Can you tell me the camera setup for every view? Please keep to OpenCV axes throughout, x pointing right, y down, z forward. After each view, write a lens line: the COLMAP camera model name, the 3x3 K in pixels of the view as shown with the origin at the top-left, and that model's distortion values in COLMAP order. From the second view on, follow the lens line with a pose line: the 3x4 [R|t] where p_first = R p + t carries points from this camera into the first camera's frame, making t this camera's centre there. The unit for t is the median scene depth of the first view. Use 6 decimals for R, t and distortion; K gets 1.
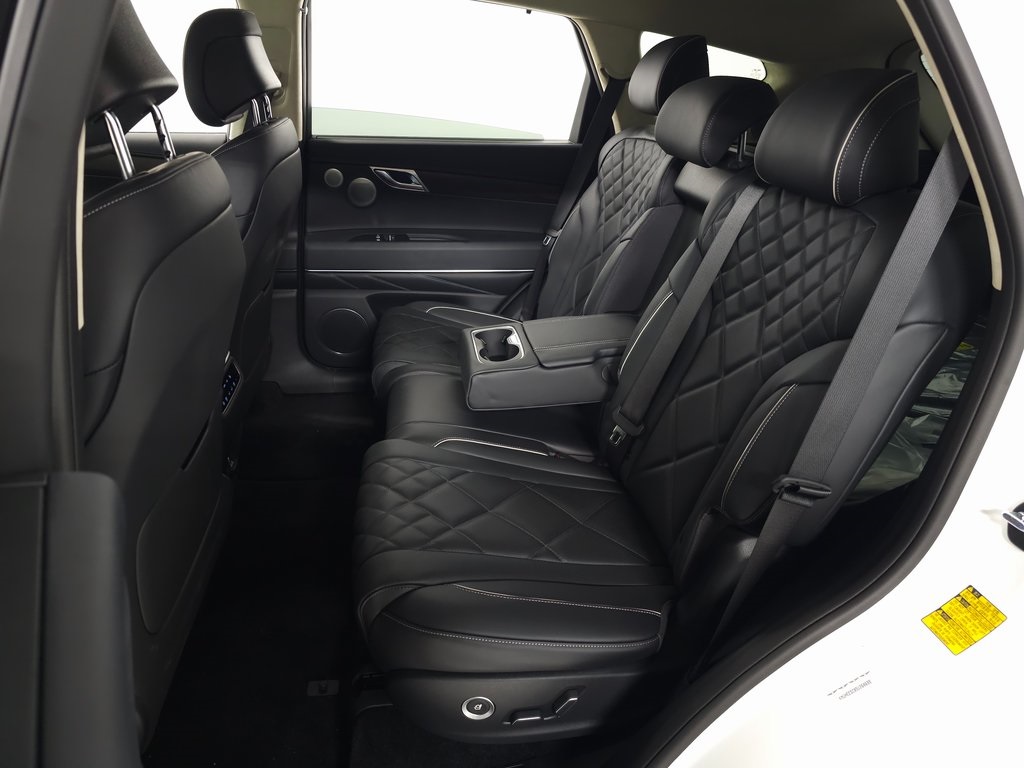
lens RADIAL K [[688.8, 0, 515.1], [0, 688.8, 381.7], [0, 0, 1]] dist [0.046891, -0.065766]
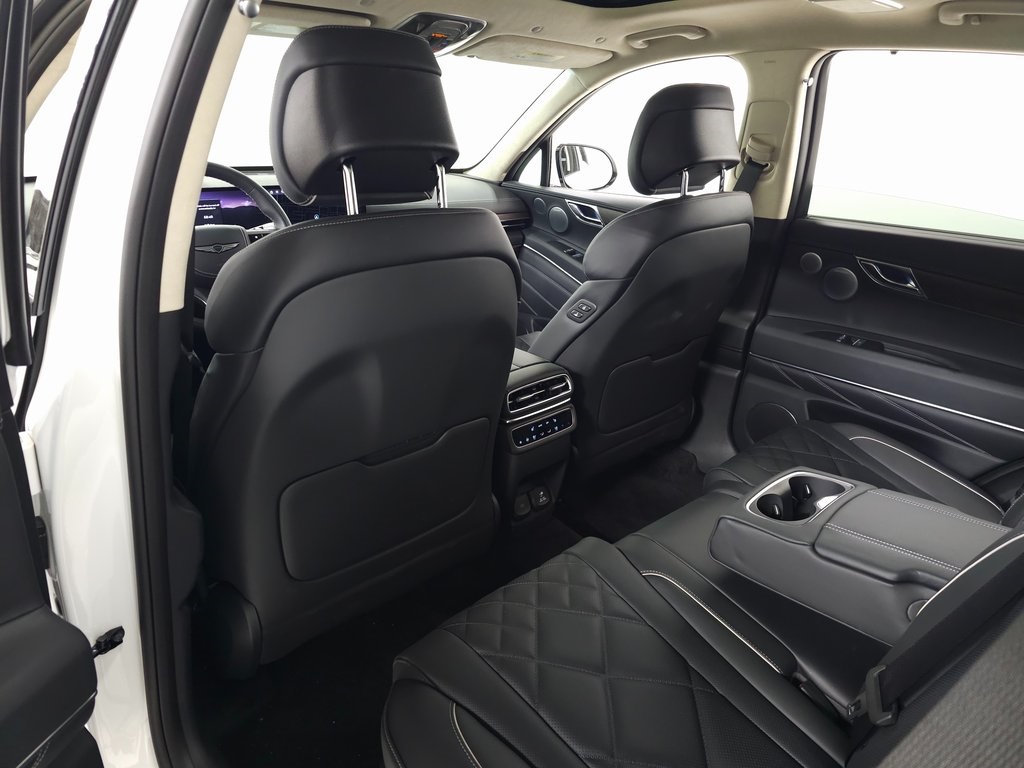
lens RADIAL K [[670.6, 0, 512.0], [0, 670.6, 384.0], [0, 0, 1]] dist [0.002047, 0.000346]
pose [[0.563868, 0.282316, -0.776112, 0.224679], [-0.355518, 0.931202, 0.080437, -0.080683], [0.745426, 0.230566, 0.625444, 0.207408]]
